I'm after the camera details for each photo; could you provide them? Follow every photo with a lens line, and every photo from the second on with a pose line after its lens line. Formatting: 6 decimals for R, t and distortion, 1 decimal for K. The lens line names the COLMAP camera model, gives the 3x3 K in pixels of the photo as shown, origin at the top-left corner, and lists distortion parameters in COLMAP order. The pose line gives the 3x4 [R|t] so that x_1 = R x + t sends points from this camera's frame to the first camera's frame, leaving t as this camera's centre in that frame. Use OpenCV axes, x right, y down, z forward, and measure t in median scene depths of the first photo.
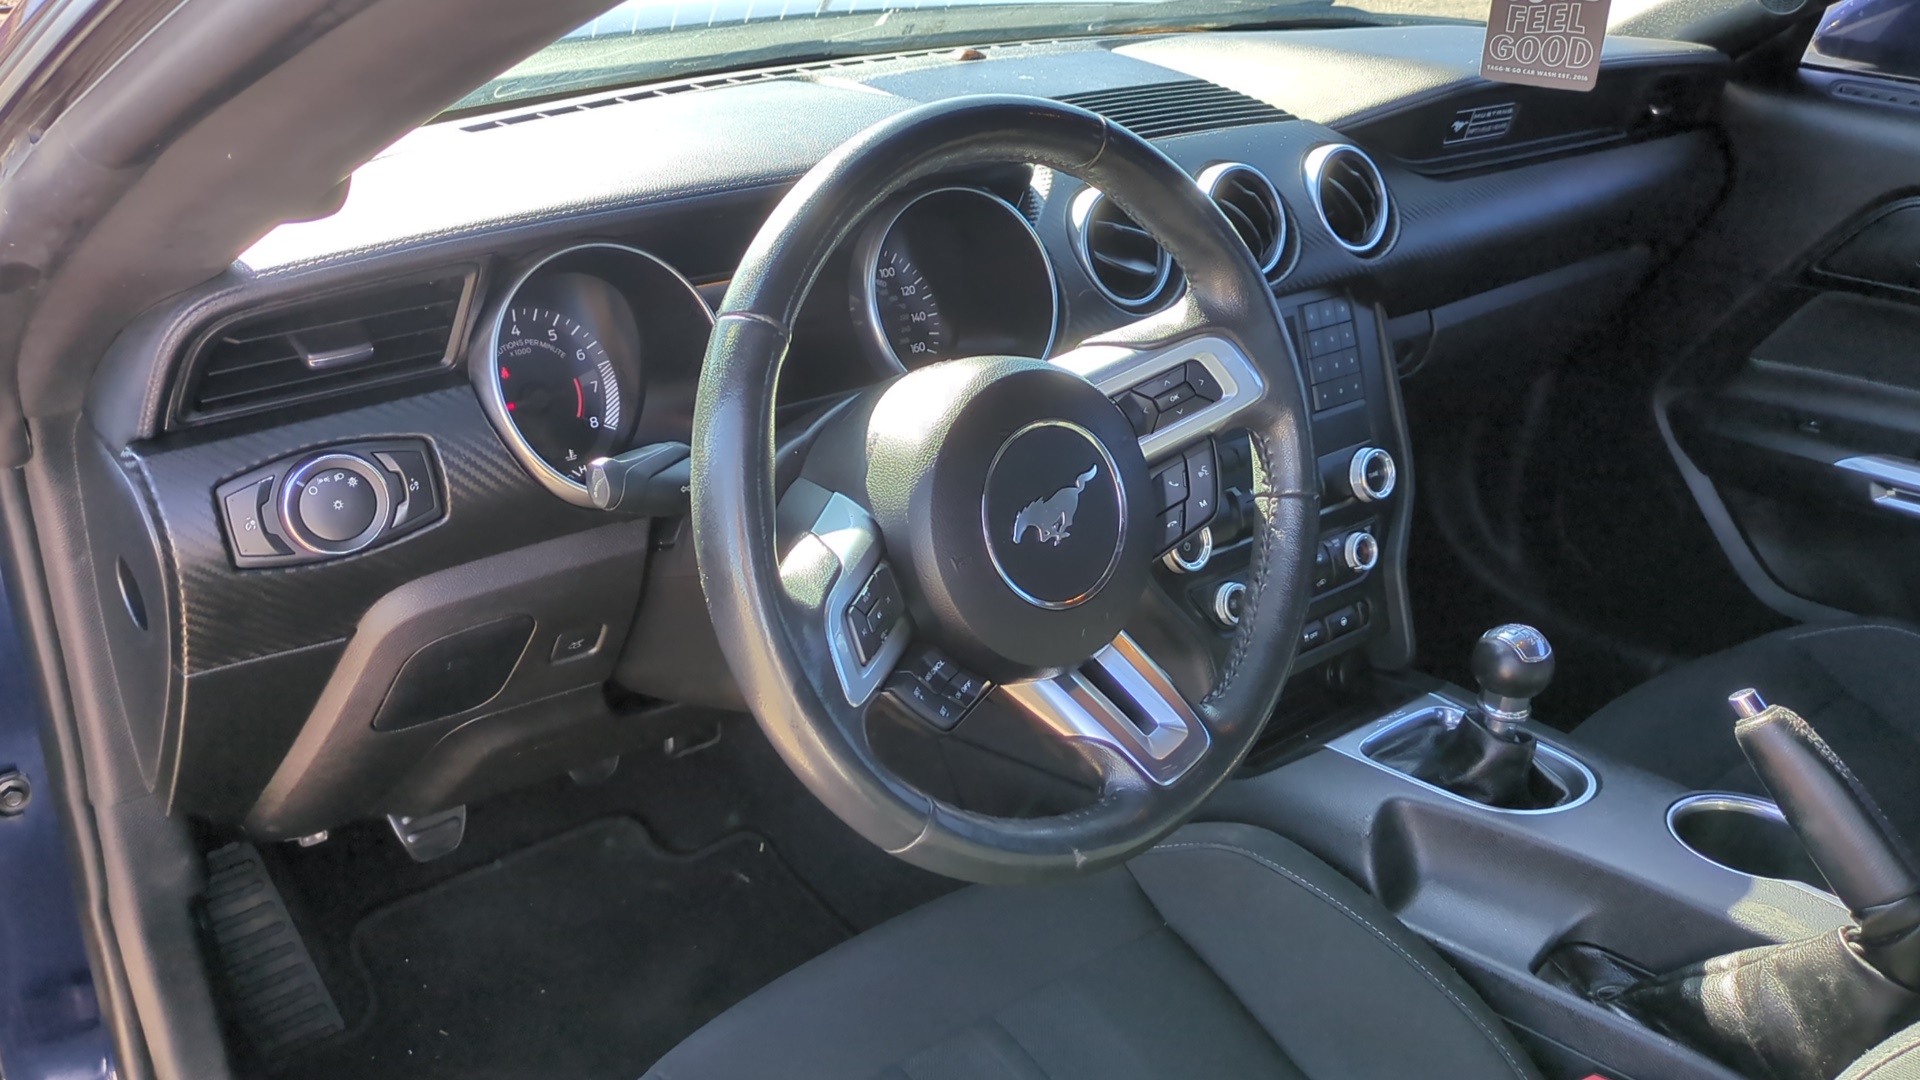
lens RADIAL K [[1651.0, 0, 967.0], [0, 1651.0, 533.5], [0, 0, 1]] dist [0.048635, -0.068345]
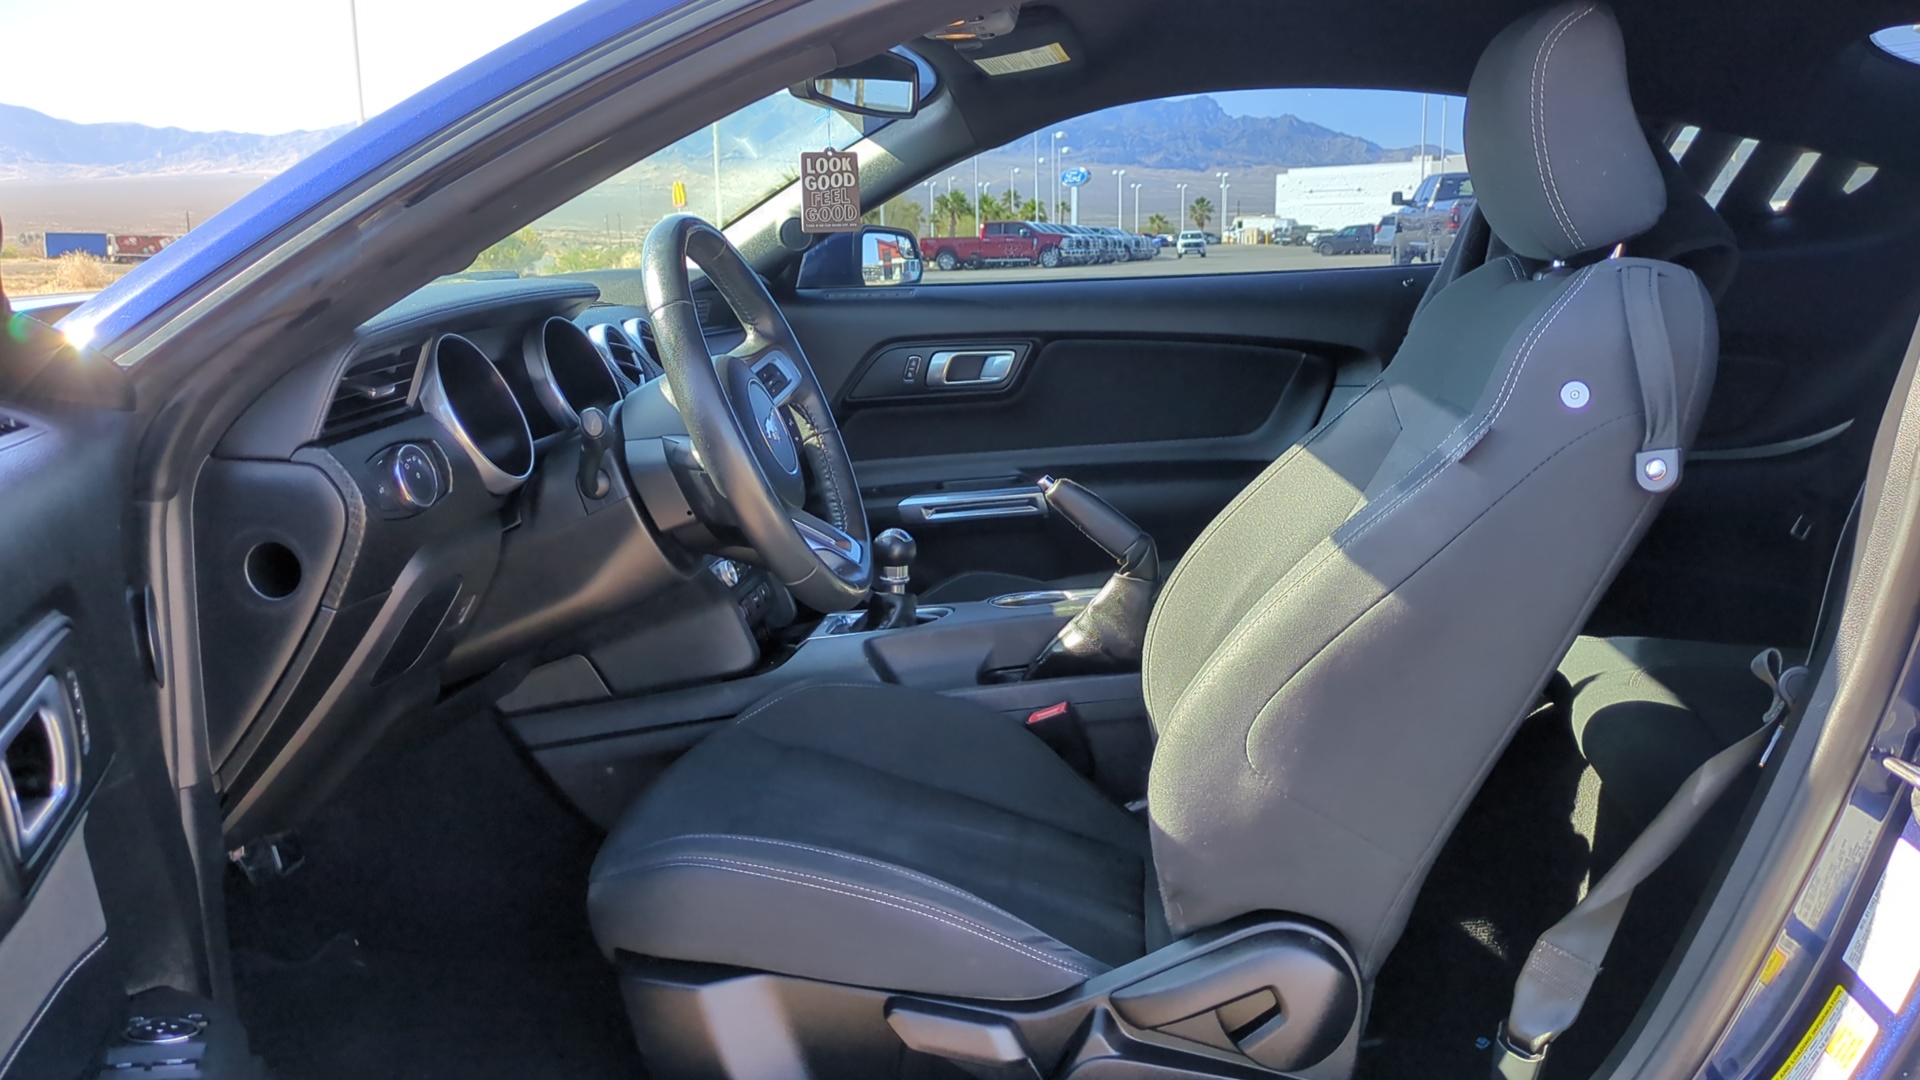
lens RADIAL K [[1651.0, 0, 960.8], [0, 1651.0, 530.5], [0, 0, 1]] dist [0.048635, -0.068345]
pose [[0.703073, -0.172906, 0.689776, -0.944366], [0.342259, 0.932529, -0.115099, 0.326691], [-0.623335, 0.317005, 0.714815, -0.348301]]
